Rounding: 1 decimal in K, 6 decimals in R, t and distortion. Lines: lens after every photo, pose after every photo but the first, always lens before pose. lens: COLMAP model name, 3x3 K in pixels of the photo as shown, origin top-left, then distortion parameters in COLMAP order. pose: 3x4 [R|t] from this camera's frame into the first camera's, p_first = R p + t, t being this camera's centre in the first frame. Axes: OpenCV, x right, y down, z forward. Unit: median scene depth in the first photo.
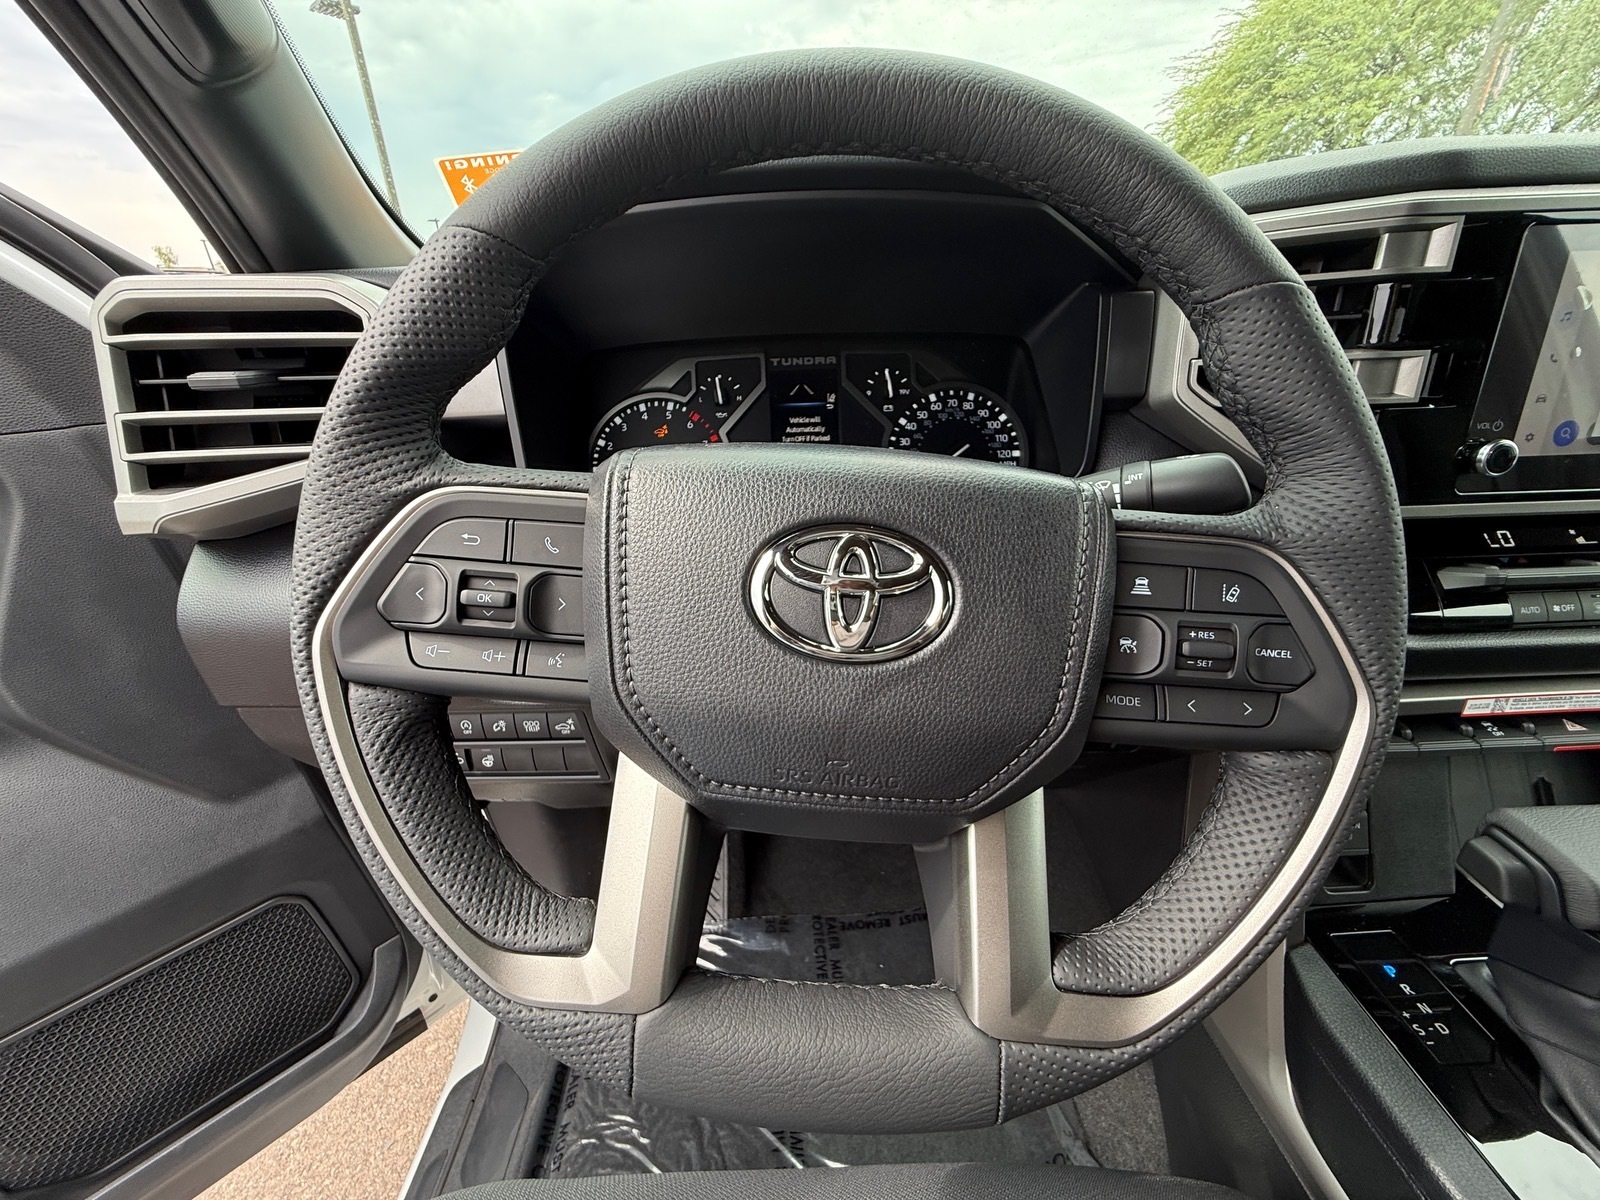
lens RADIAL K [[640.9, 0, 800.0], [0, 640.9, 600.0], [0, 0, 1]] dist [0.000392, 0.000042]
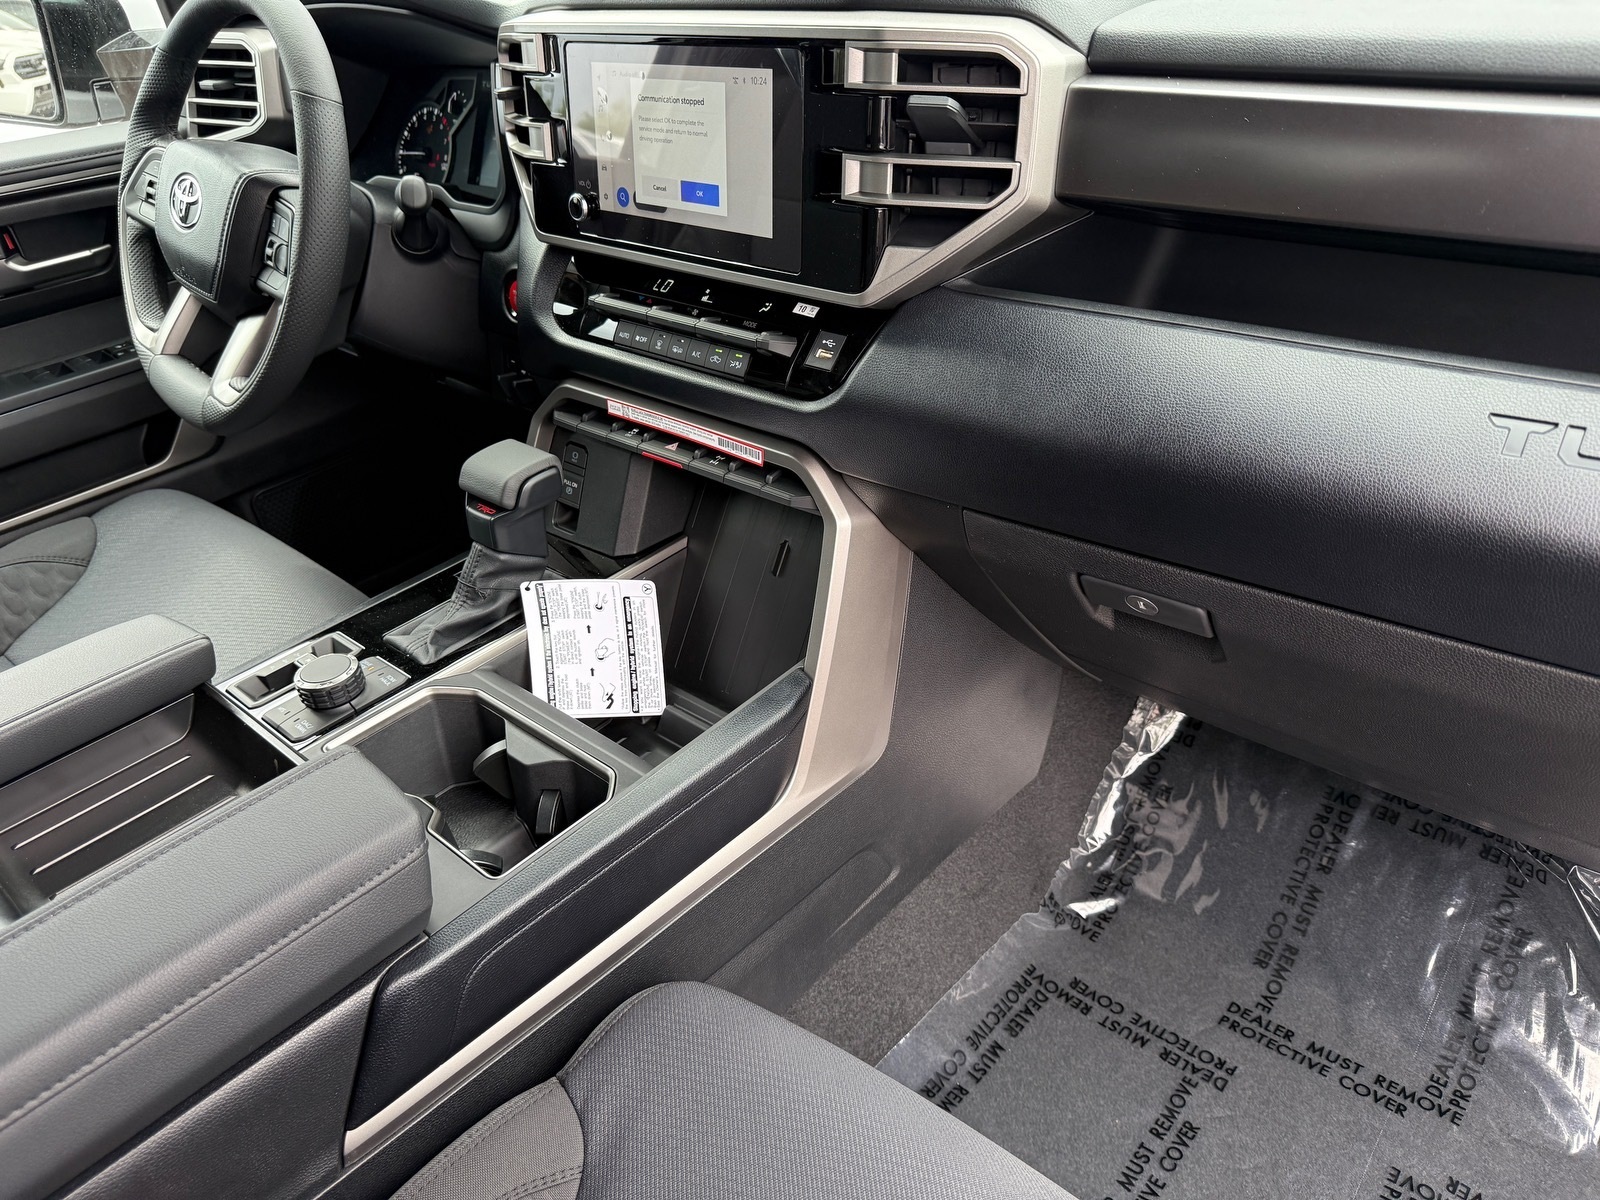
lens RADIAL K [[1125.8, 0, 800.0], [0, 1125.8, 600.0], [0, 0, 1]] dist [-0.002839, -0.001961]
pose [[0.731069, 0.340307, -0.591379, 2.894158], [-0.246533, 0.939932, 0.236114, -0.104066], [0.636208, -0.026821, 0.771052, -0.562562]]
